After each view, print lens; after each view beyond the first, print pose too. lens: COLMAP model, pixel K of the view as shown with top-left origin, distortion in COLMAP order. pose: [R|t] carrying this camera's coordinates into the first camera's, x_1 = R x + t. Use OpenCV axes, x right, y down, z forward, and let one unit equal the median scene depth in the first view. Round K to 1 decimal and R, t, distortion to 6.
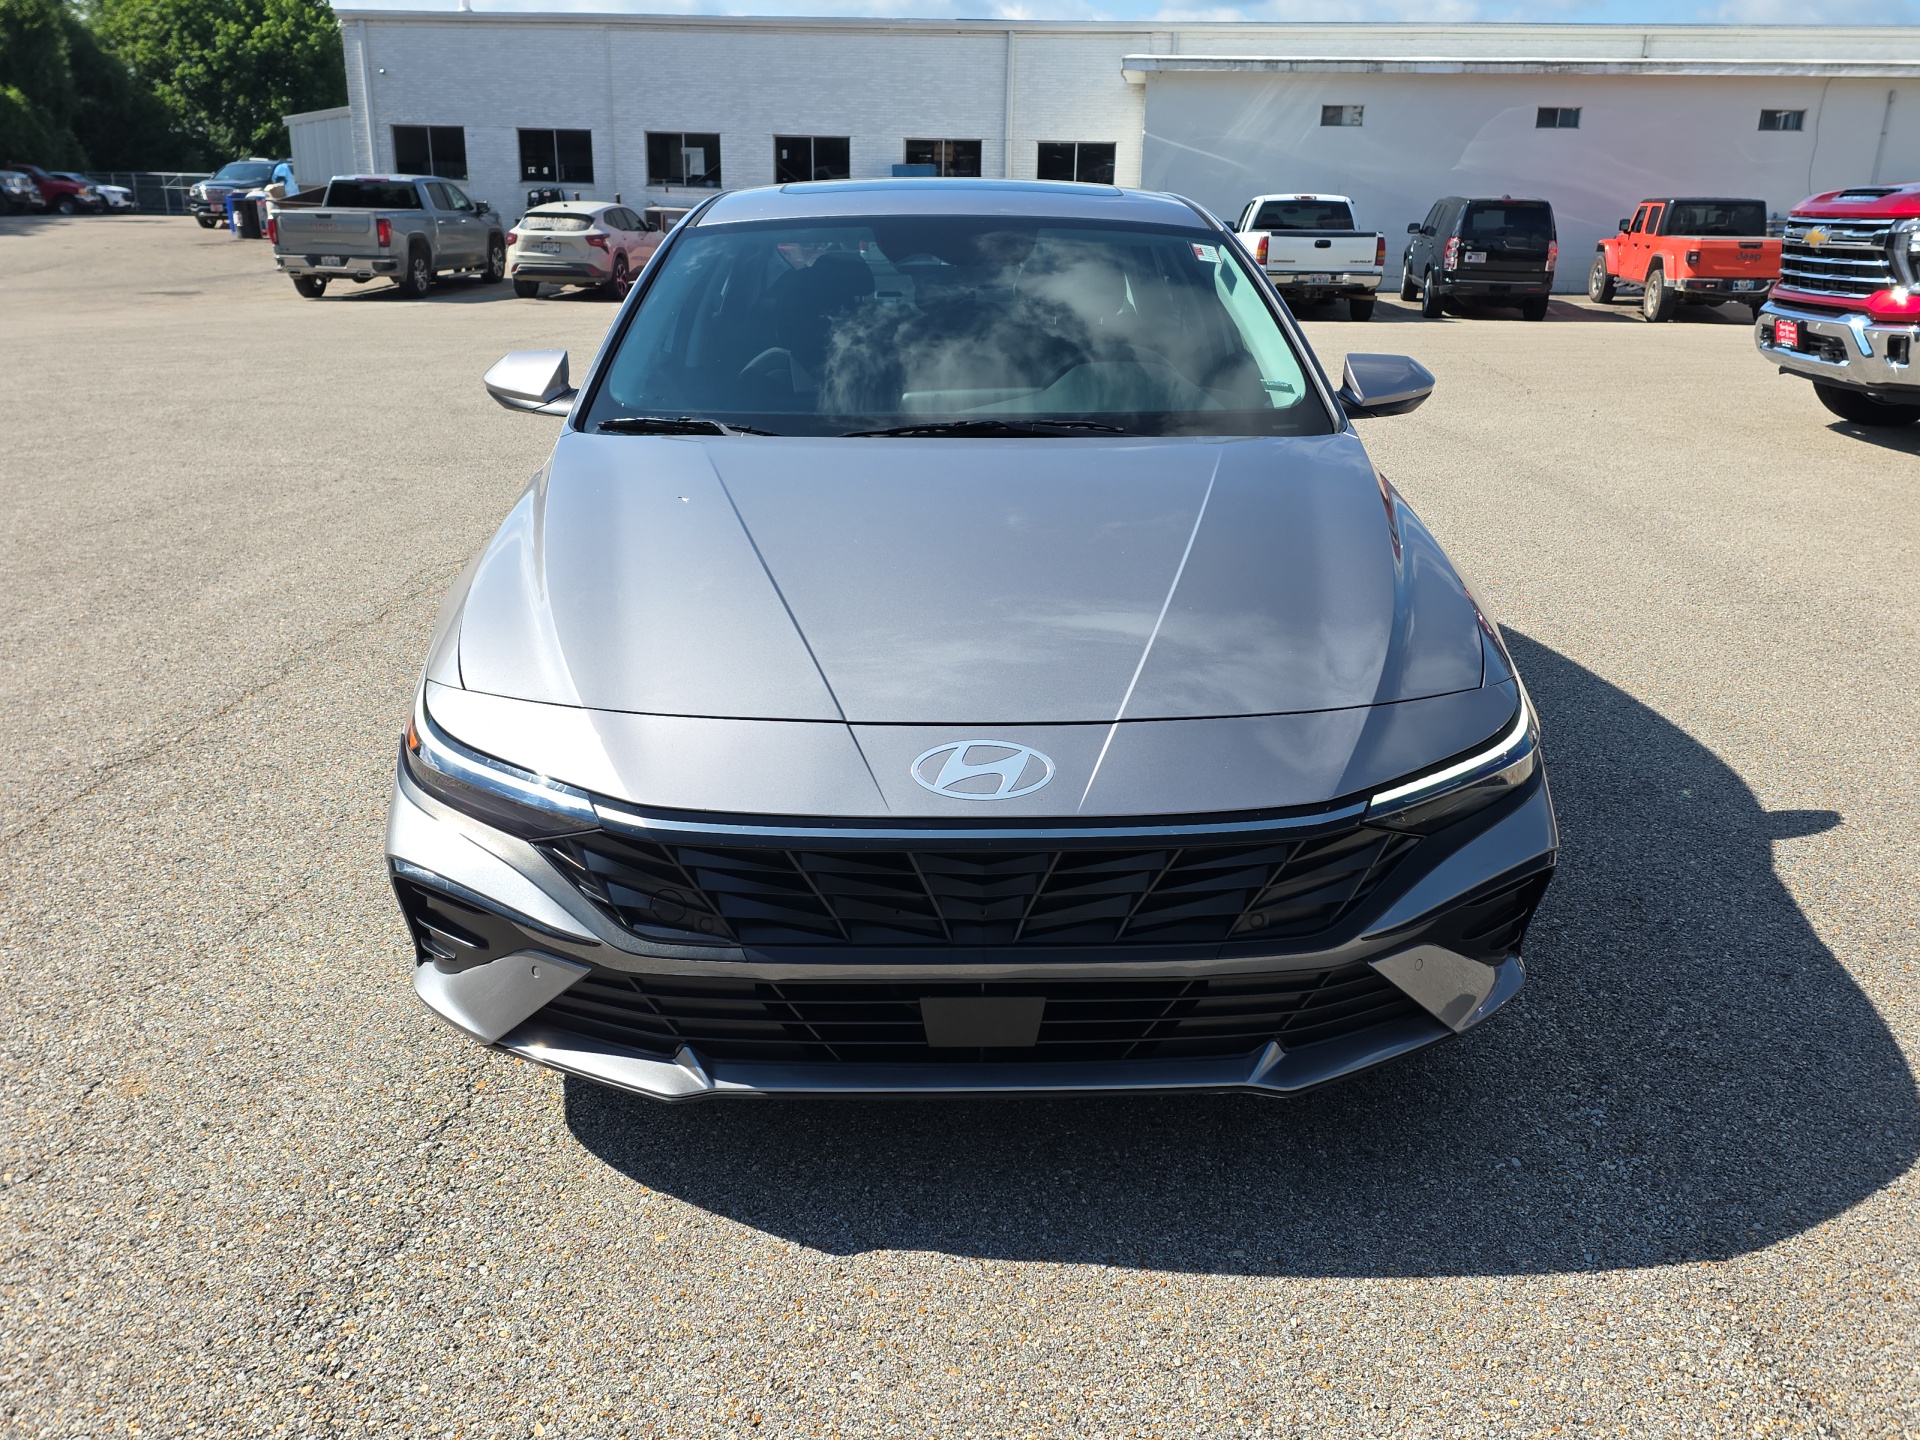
lens RADIAL K [[1610.9, 0, 945.4], [0, 1610.9, 711.0], [0, 0, 1]] dist [0.086518, -0.085275]
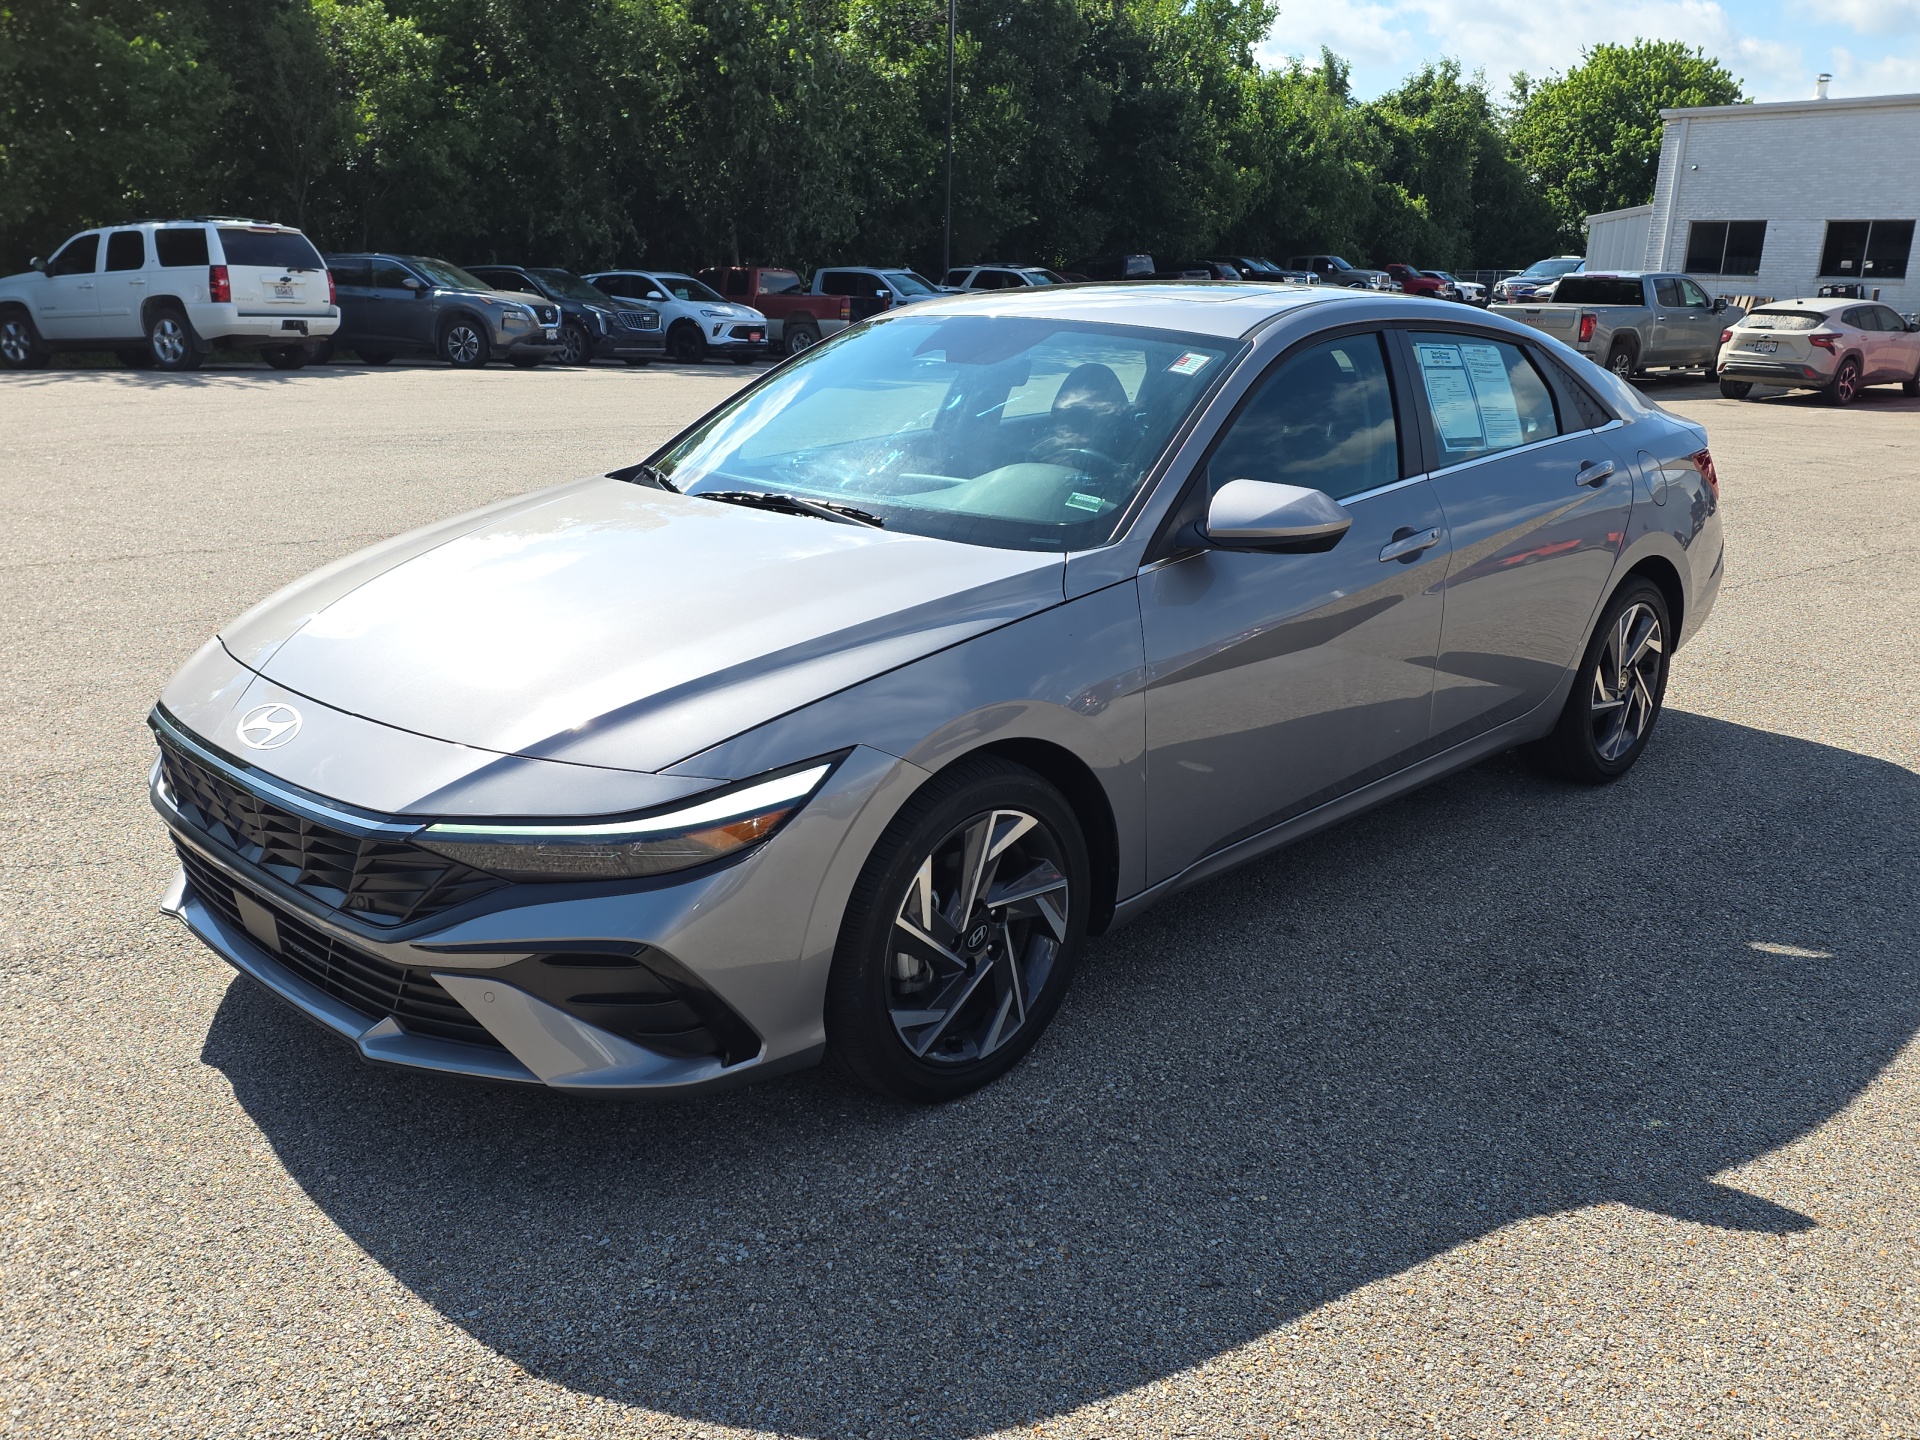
lens RADIAL K [[1610.9, 0, 958.5], [0, 1610.9, 712.2], [0, 0, 1]] dist [0.086518, -0.085275]
pose [[0.690329, 0.198926, -0.695610, 0.121927], [-0.235123, 0.970954, 0.044329, -0.014980], [0.684224, 0.132953, 0.717050, 0.040983]]
